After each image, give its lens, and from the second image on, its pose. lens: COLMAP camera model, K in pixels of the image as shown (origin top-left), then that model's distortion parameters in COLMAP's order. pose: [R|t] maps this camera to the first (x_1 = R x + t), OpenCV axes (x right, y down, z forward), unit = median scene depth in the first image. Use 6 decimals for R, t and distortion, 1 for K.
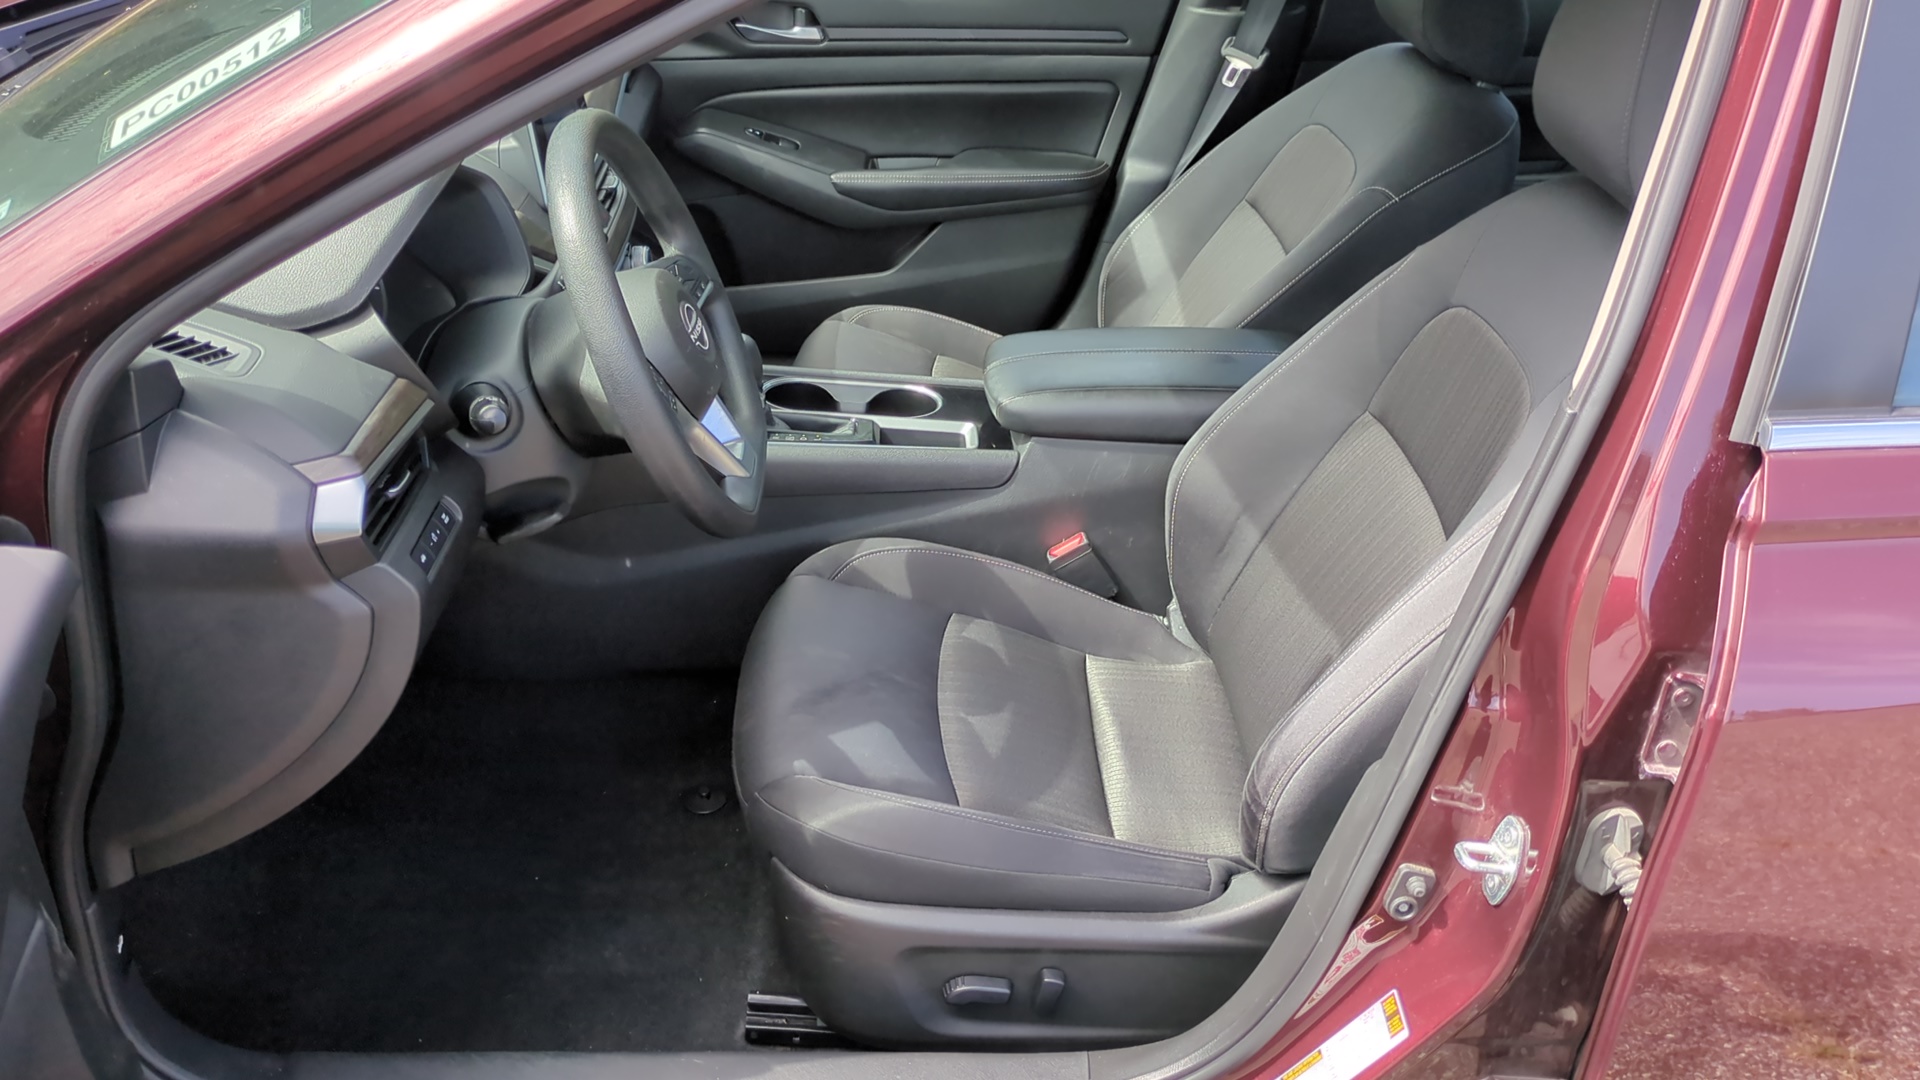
lens RADIAL K [[1616.7, 0, 960.0], [0, 1616.7, 540.0], [0, 0, 1]] dist [0.032773, -0.007978]
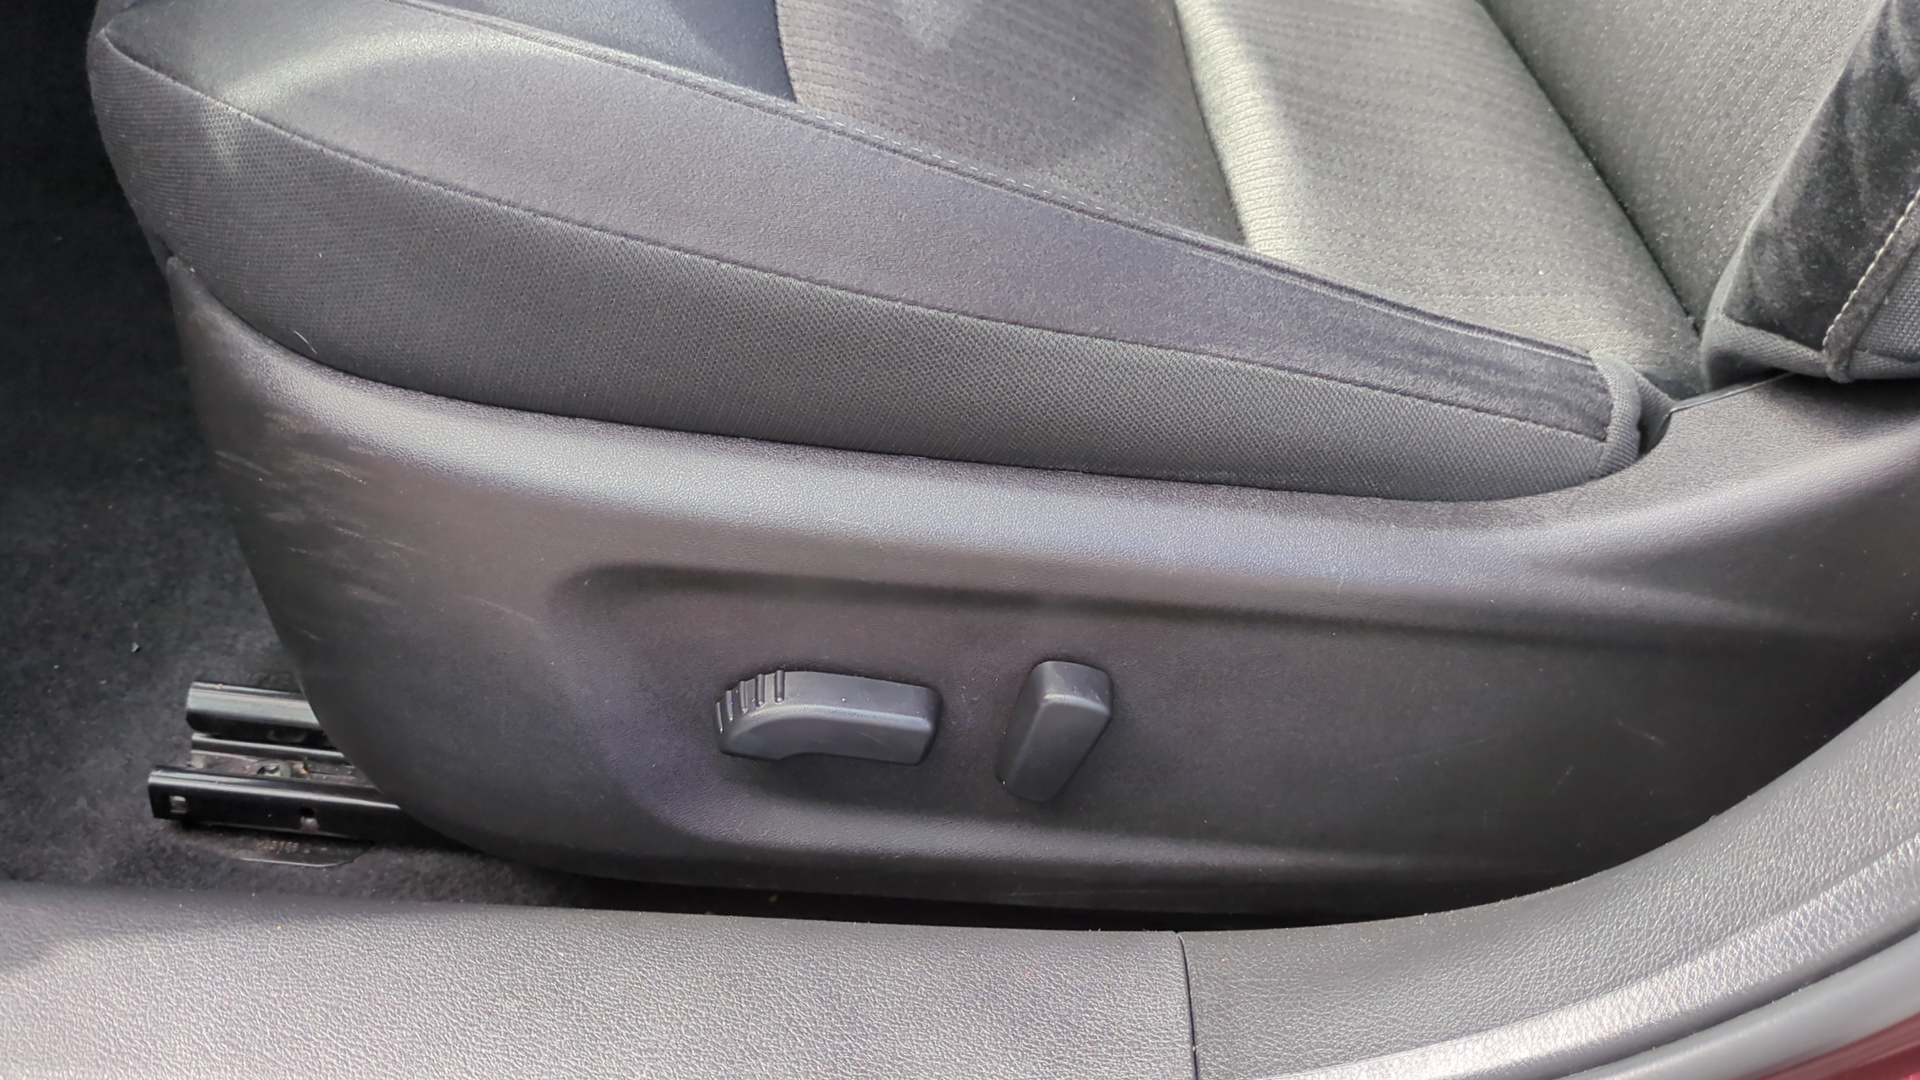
lens RADIAL K [[1616.7, 0, 960.0], [0, 1616.7, 540.0], [0, 0, 1]] dist [0.032773, -0.007978]
pose [[0.998050, 0.055458, 0.028635, 0.025444], [-0.059689, 0.982188, 0.178167, 0.188570], [-0.018244, -0.179529, 0.983584, 0.703571]]
